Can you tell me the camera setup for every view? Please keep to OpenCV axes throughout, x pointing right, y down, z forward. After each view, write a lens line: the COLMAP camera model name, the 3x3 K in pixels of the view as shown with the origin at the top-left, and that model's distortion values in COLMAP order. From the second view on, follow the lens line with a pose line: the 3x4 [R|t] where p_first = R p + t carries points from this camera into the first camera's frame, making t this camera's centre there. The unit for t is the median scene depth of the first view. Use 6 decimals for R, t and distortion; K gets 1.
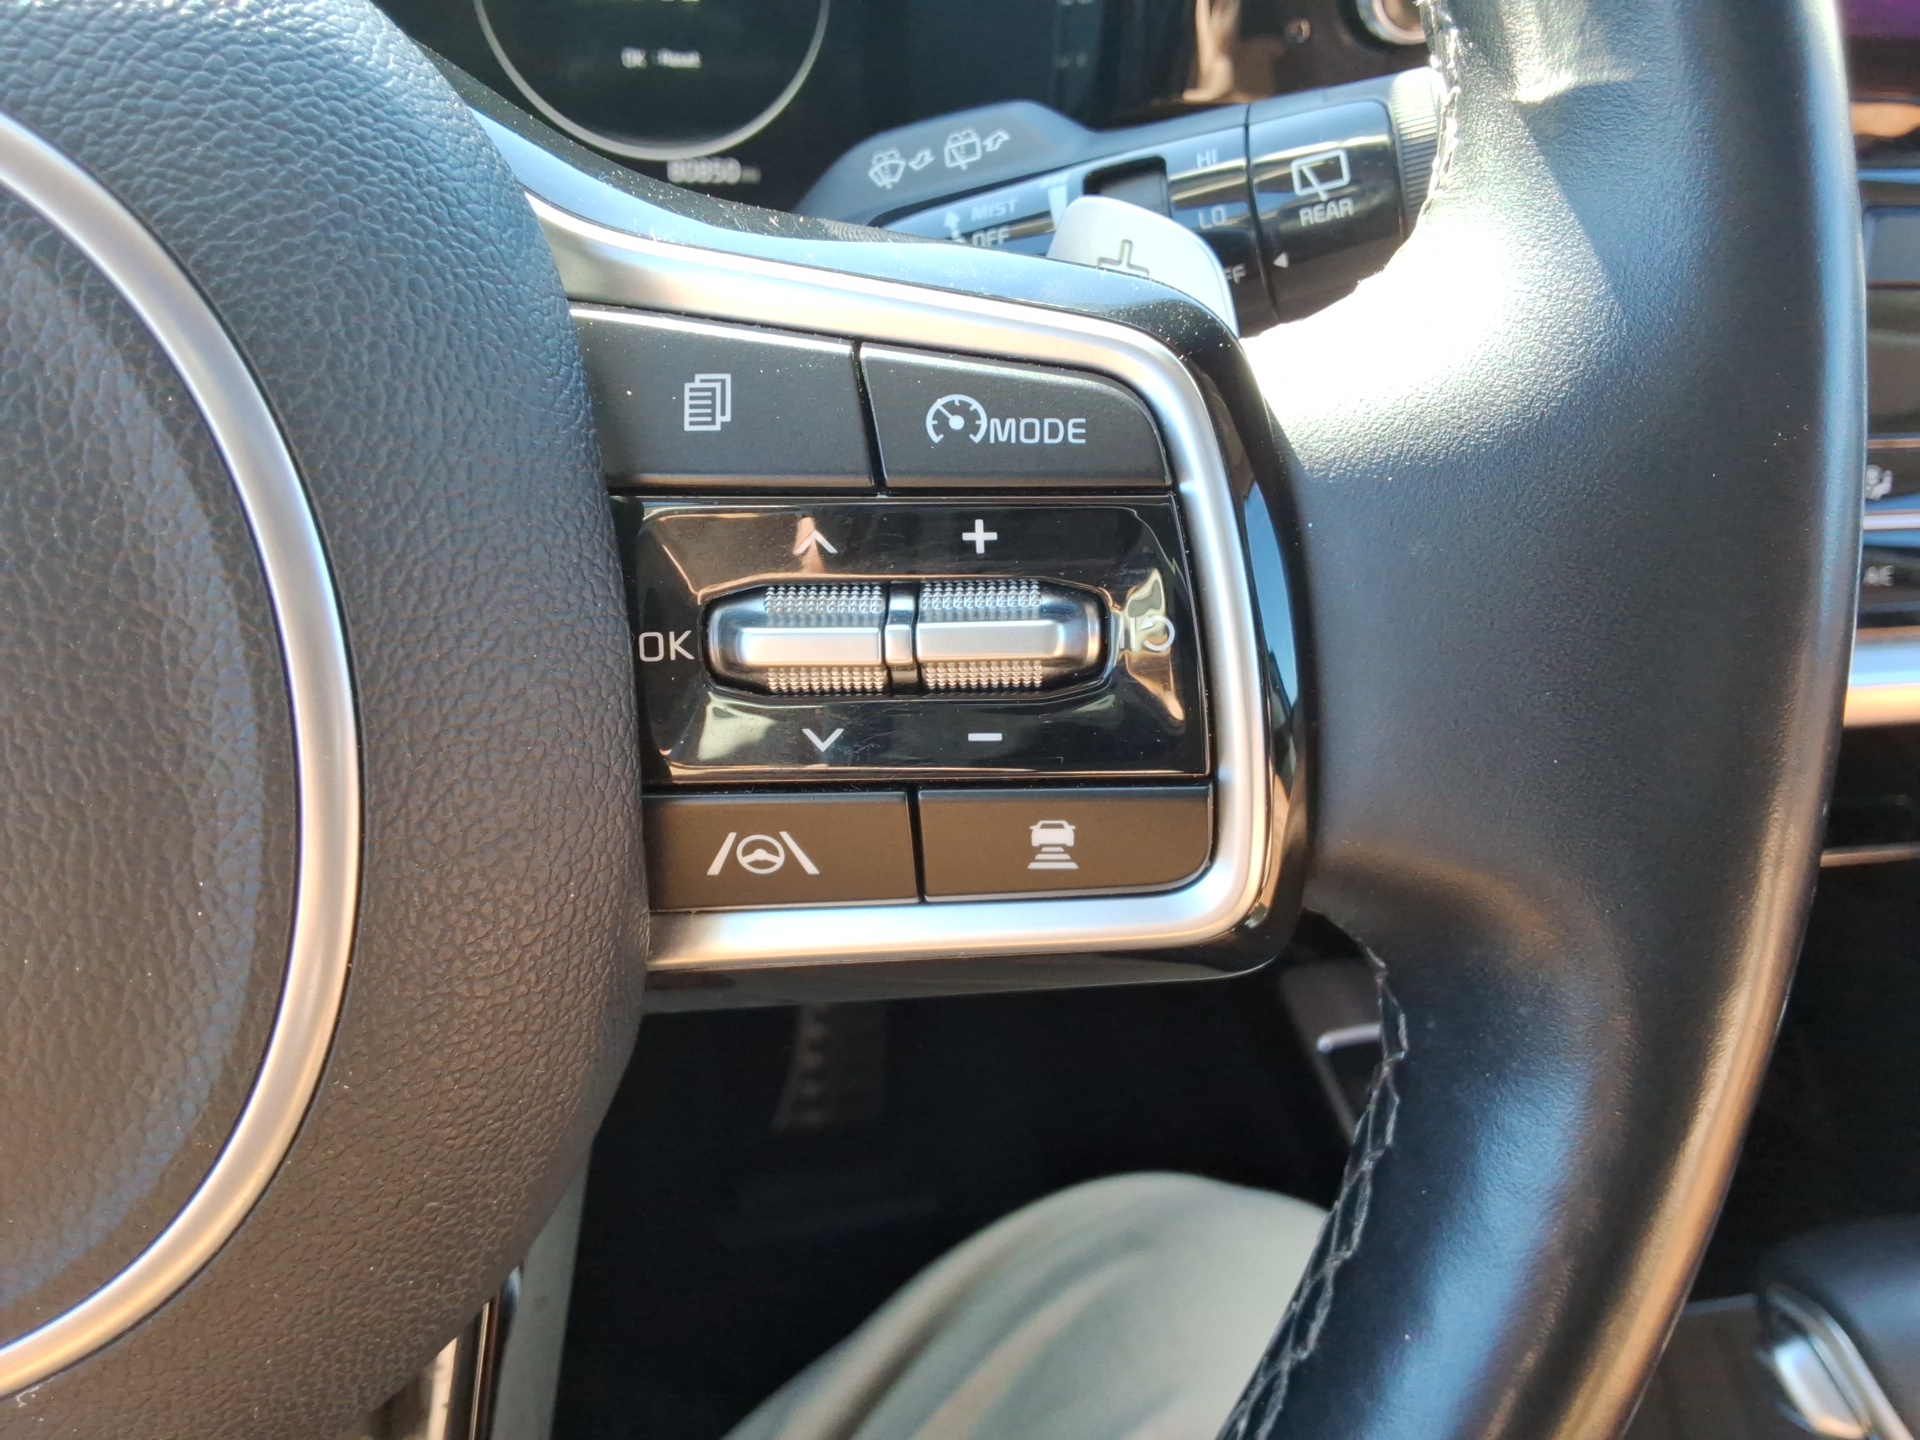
lens RADIAL K [[1533.7, 0, 982.9], [0, 1533.7, 708.0], [0, 0, 1]] dist [0.121711, -0.158199]
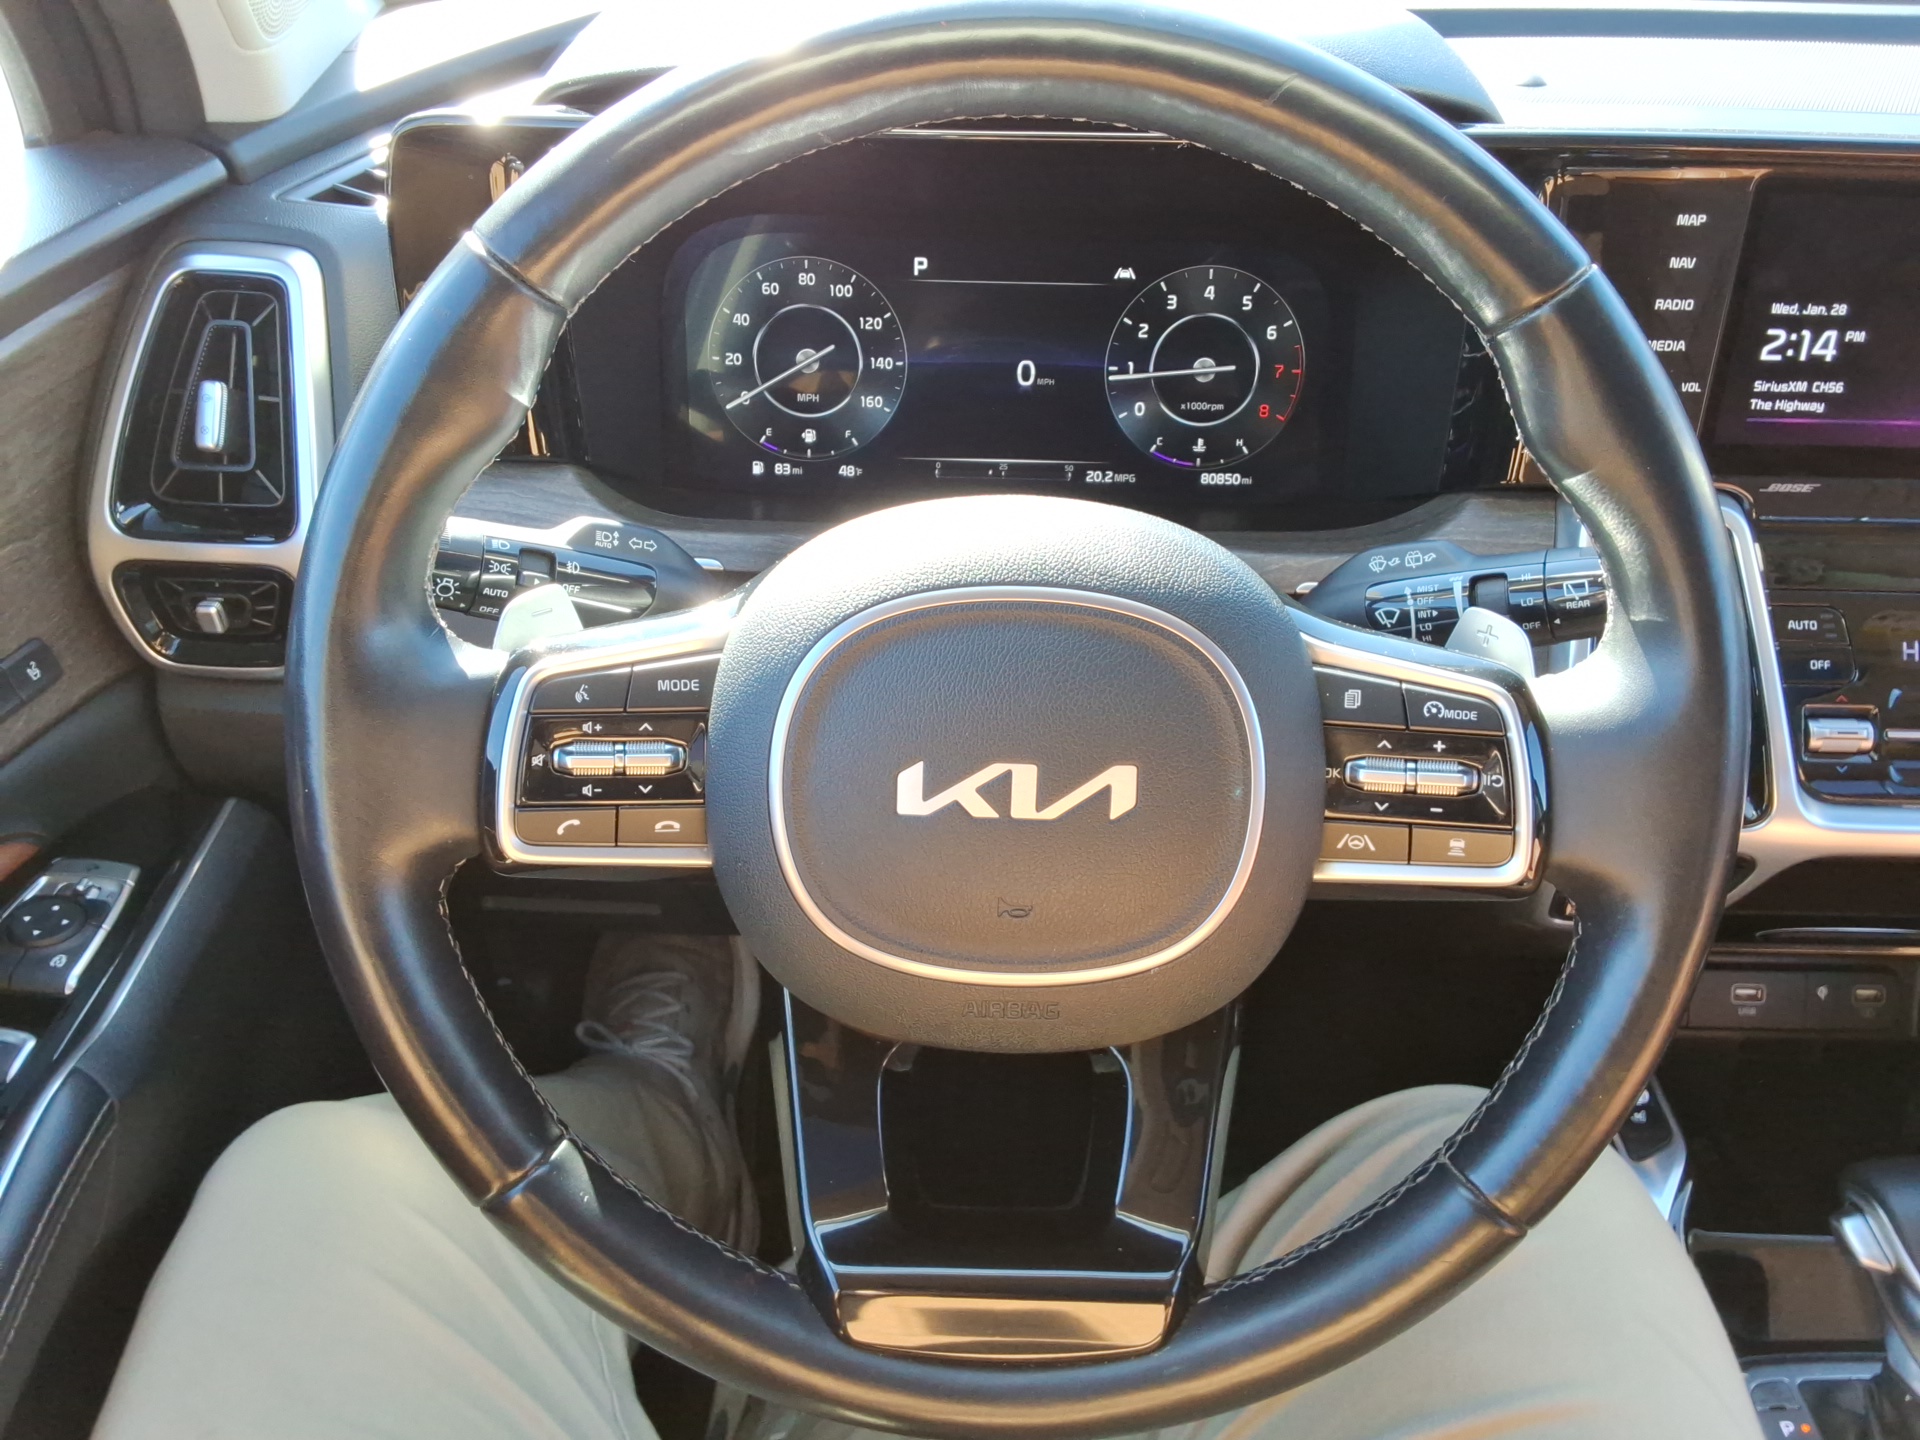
lens RADIAL K [[1544.9, 0, 981.7], [0, 1544.9, 702.9], [0, 0, 1]] dist [0.137968, -0.222714]
pose [[0.980335, 0.064717, -0.186428, -0.324904], [-0.075875, 0.995689, -0.053344, 0.041248], [0.182172, 0.066440, 0.981019, -2.276832]]
